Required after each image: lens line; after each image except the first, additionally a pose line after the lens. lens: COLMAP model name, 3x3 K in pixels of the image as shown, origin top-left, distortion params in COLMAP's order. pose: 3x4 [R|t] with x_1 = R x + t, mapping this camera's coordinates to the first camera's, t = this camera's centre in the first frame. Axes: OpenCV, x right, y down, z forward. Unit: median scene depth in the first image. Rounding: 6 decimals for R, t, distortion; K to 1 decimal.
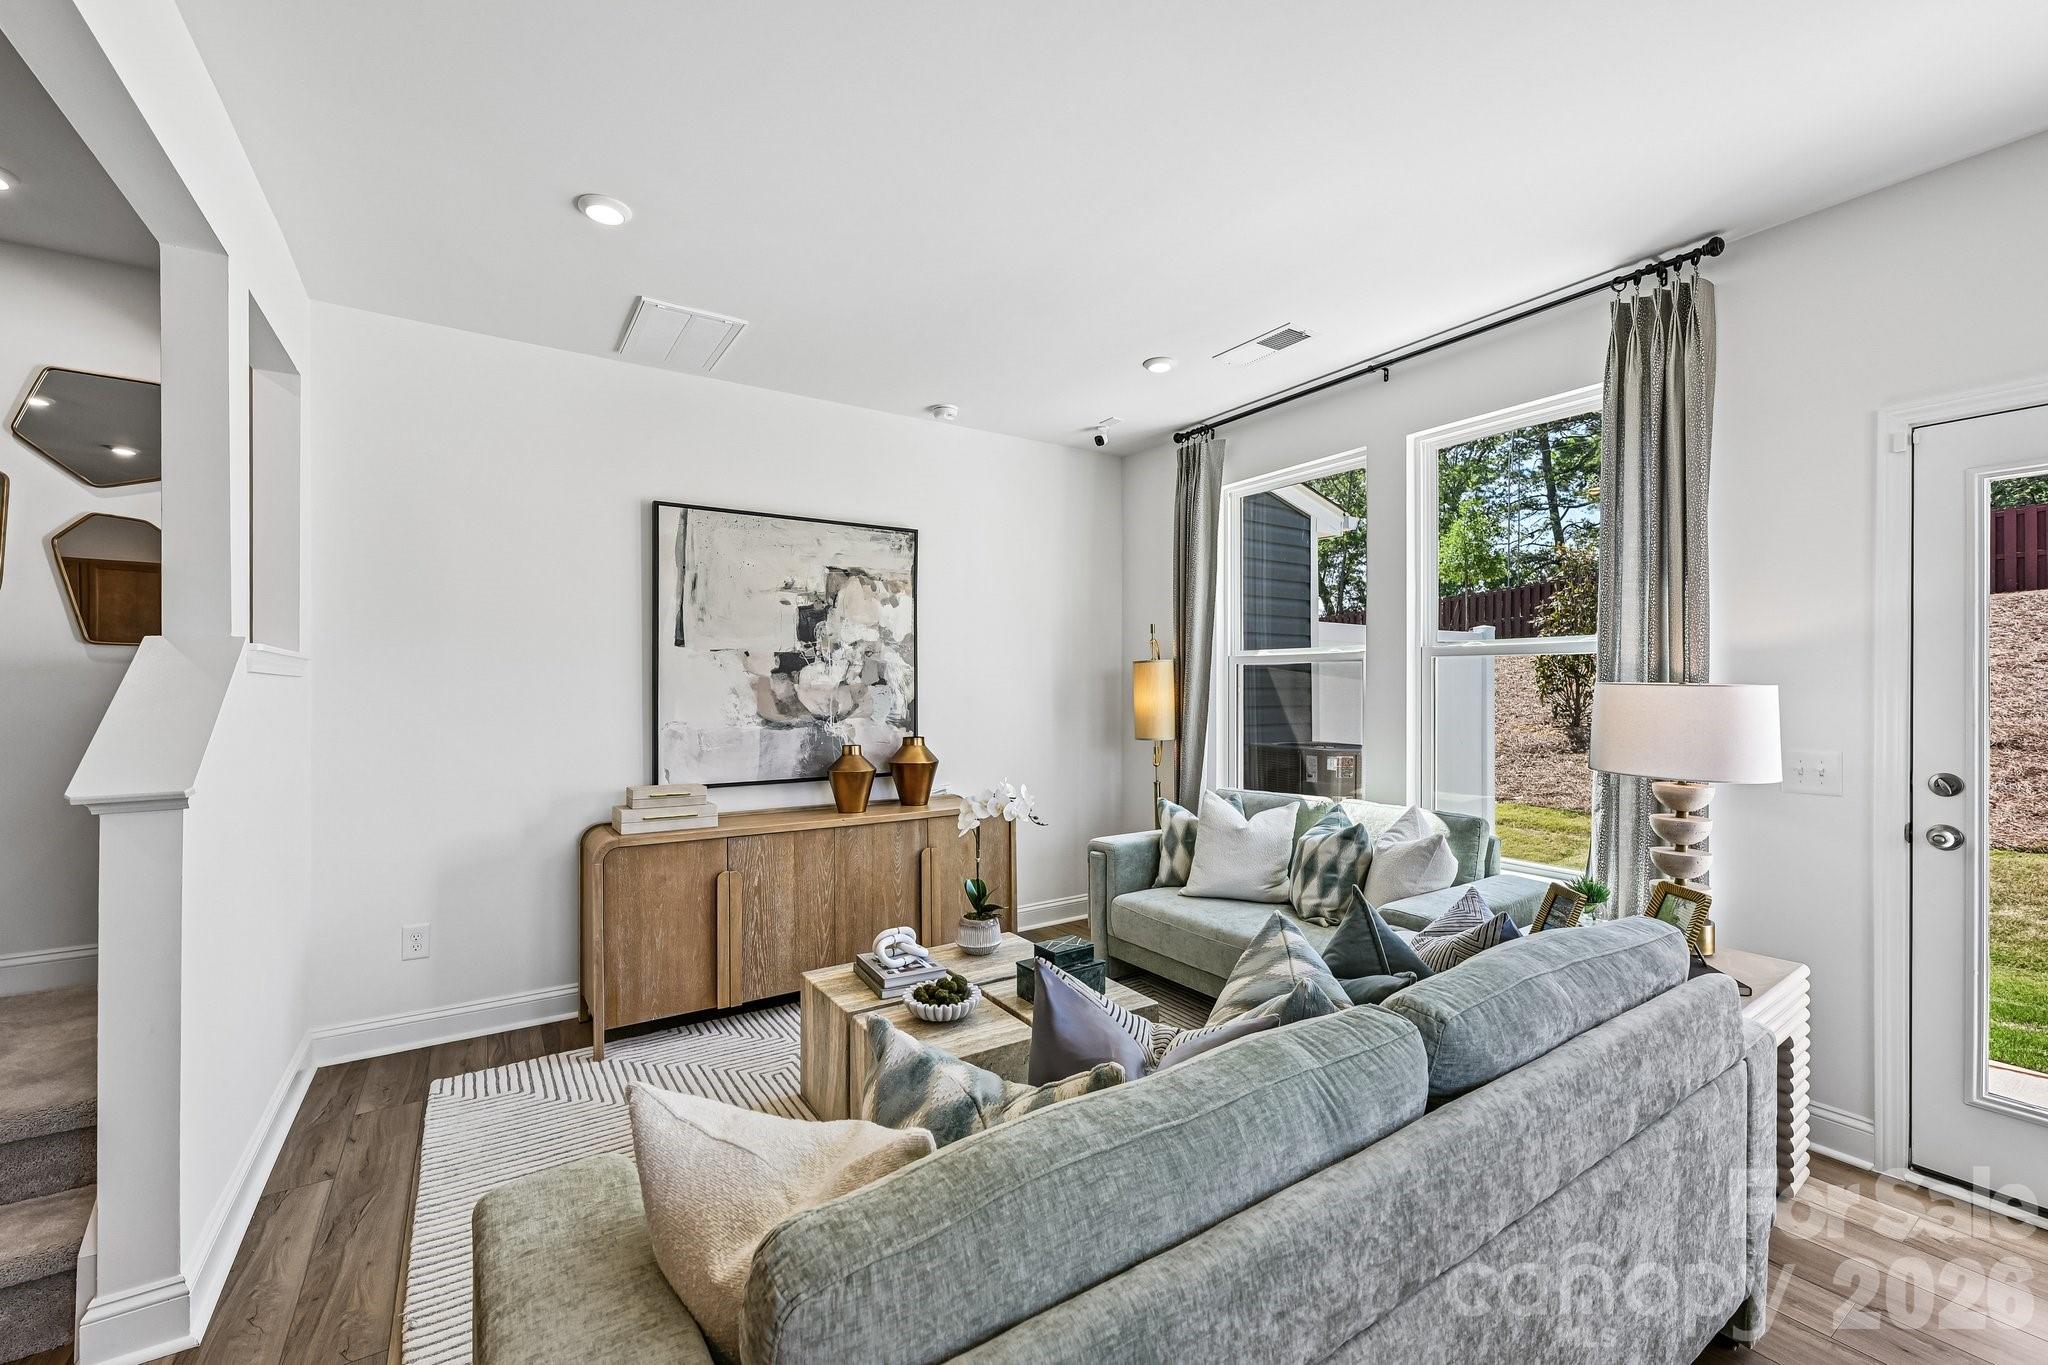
lens RADIAL K [[826.3, 0, 1008.6], [0, 826.3, 679.3], [0, 0, 1]] dist [-0.001513, 0.000310]
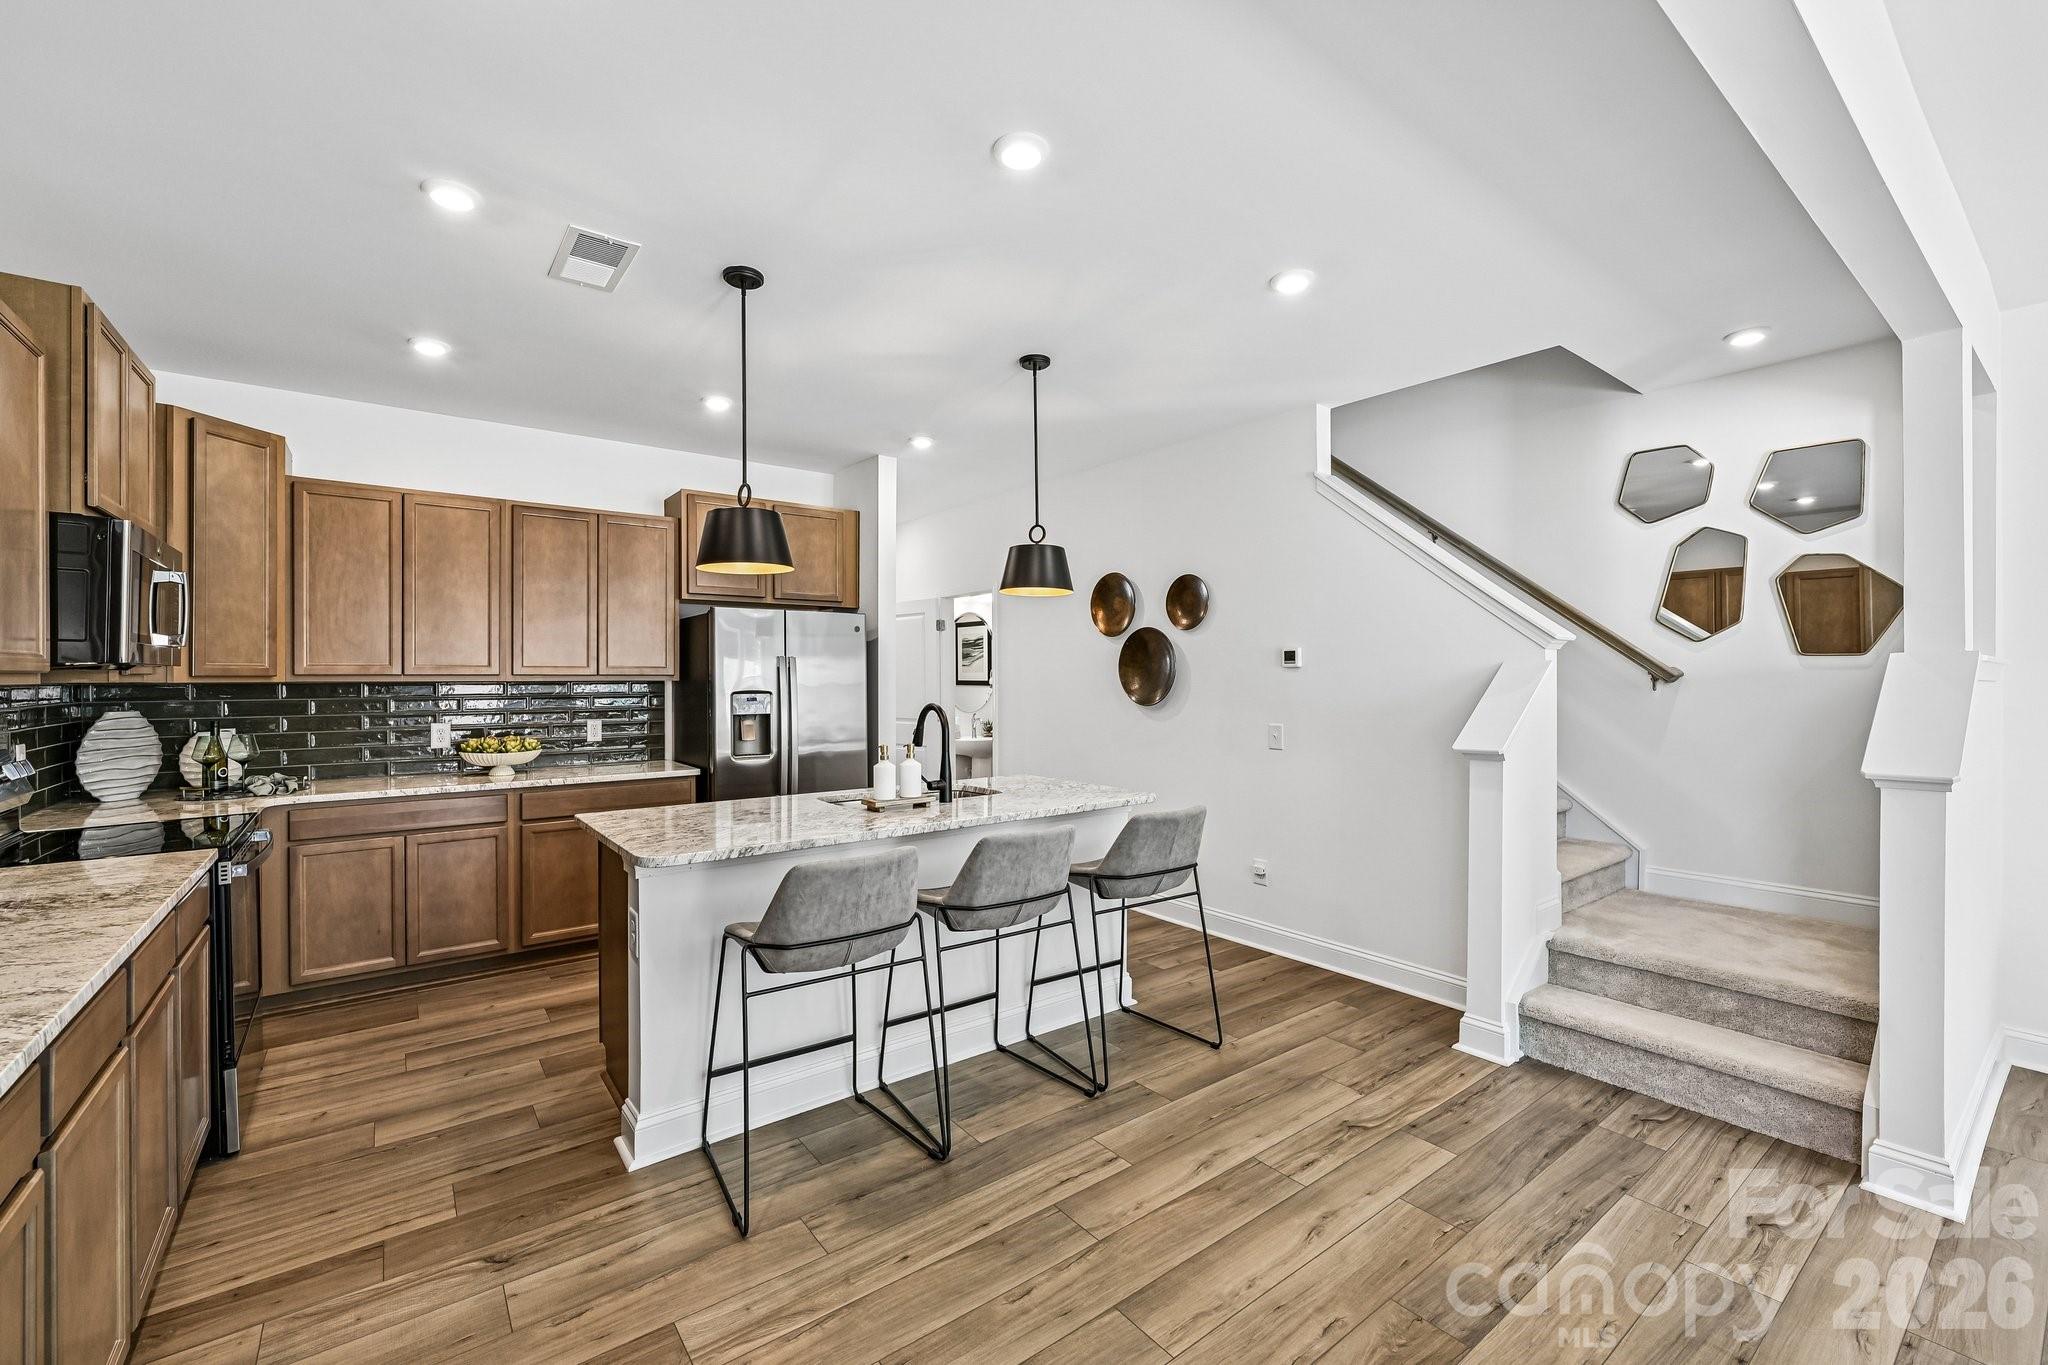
lens RADIAL K [[846.6, 0, 1037.2], [0, 846.6, 679.7], [0, 0, 1]] dist [-0.000204, 0.000210]
pose [[0.085299, 0.003062, -0.996351, 0.075120], [0.007298, 0.999967, 0.003698, -0.012754], [0.996329, -0.007587, 0.085273, -0.215858]]
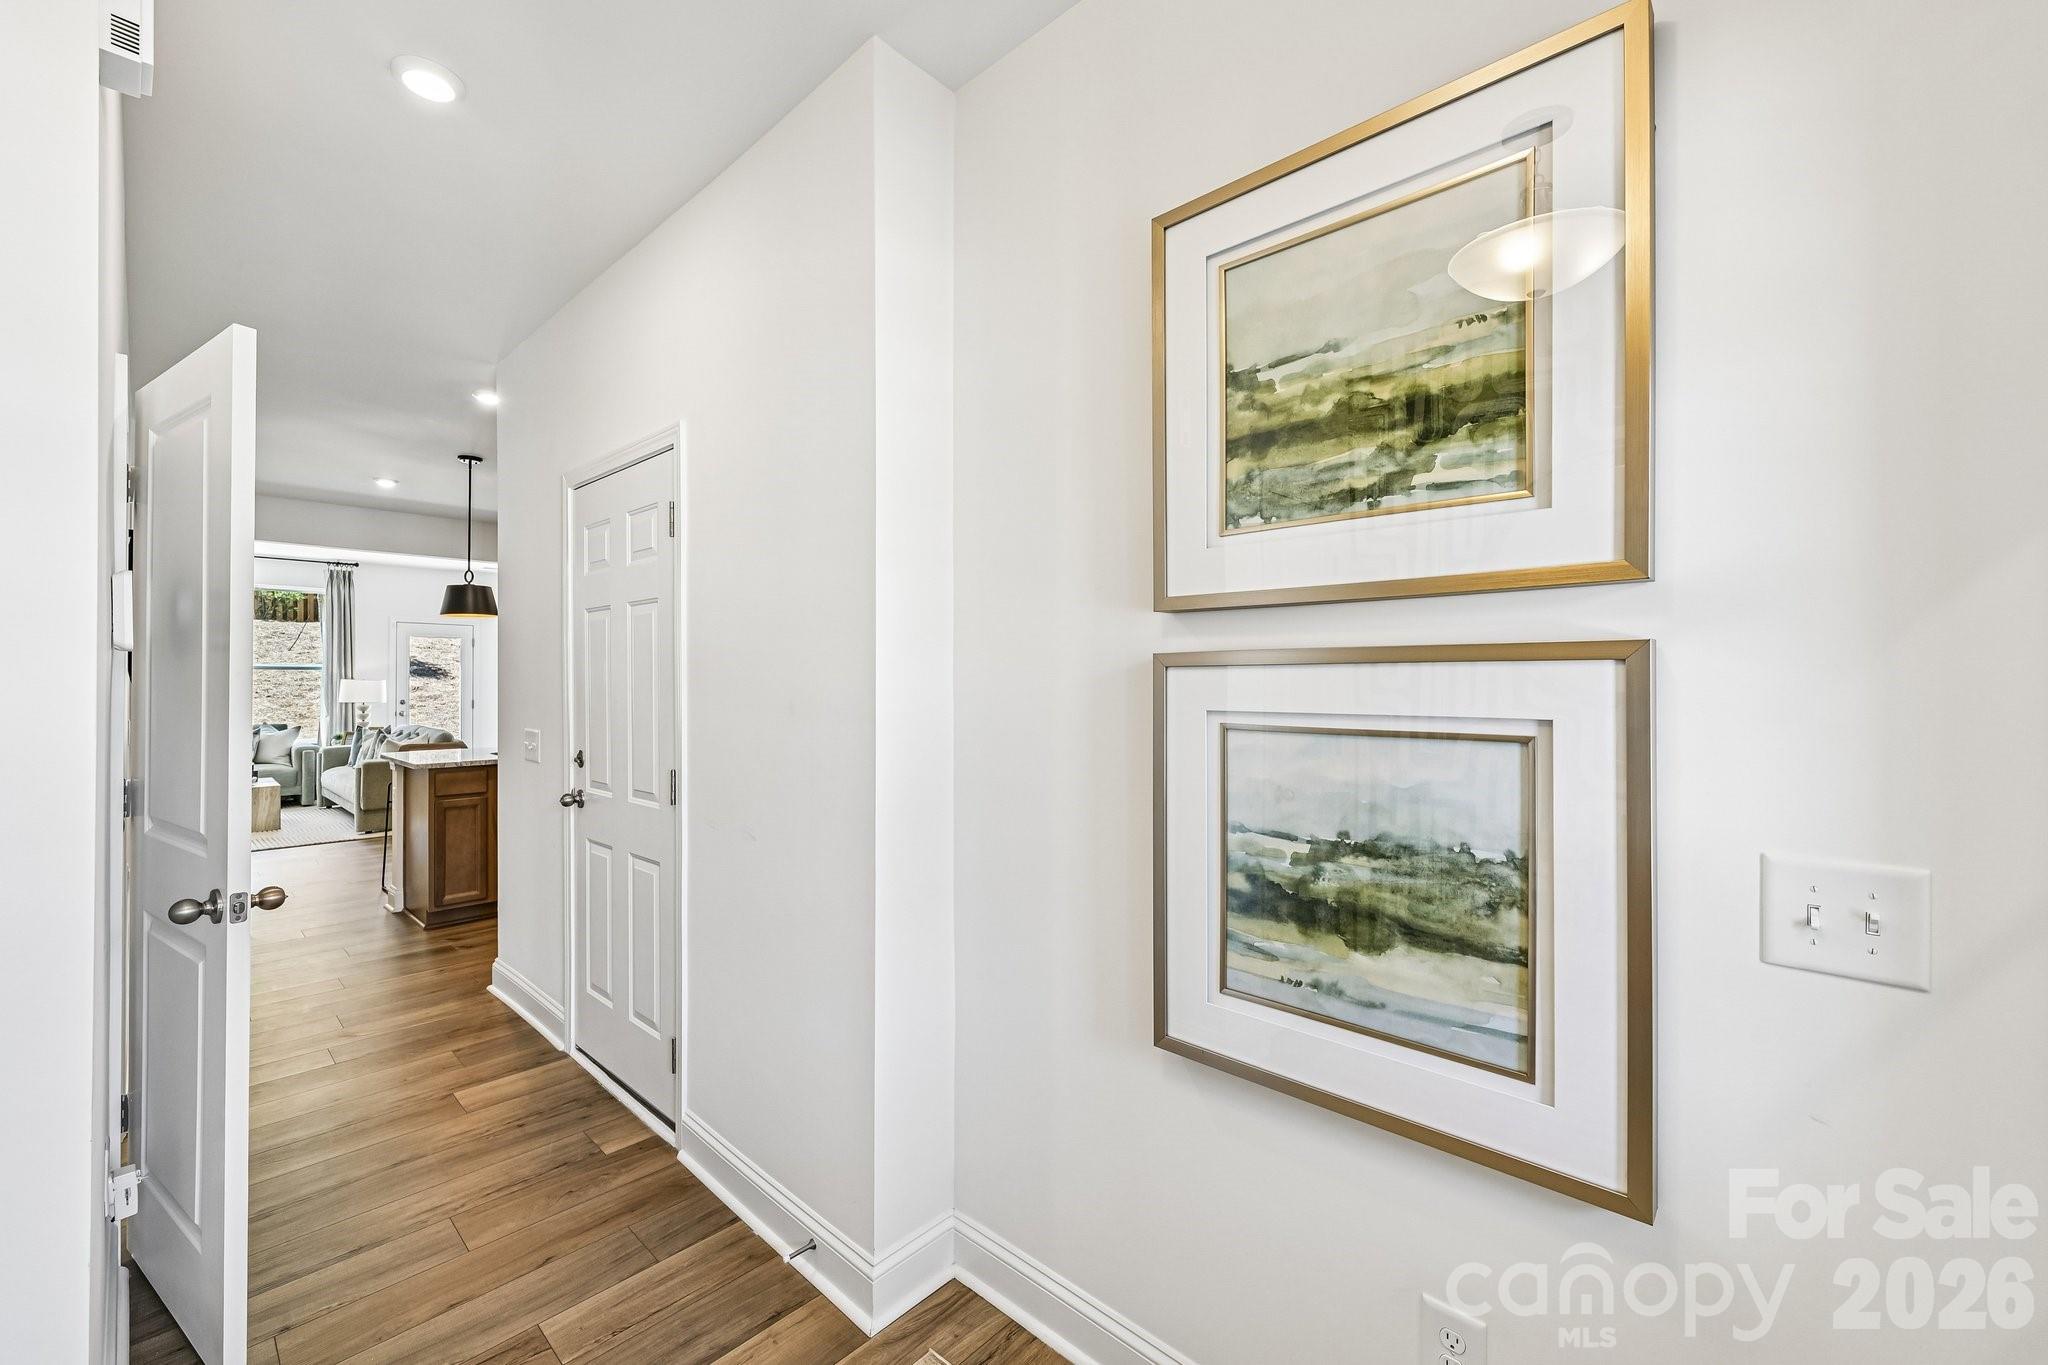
lens RADIAL K [[819.8, 0, 1009.1], [0, 819.8, 675.7], [0, 0, 1]] dist [-0.001525, 0.000391]
pose [[-0.237967, 0.003460, 0.971267, -2.314678], [-0.005352, 0.999974, -0.004873, -0.007667], [-0.971258, -0.006358, -0.237942, -0.672901]]
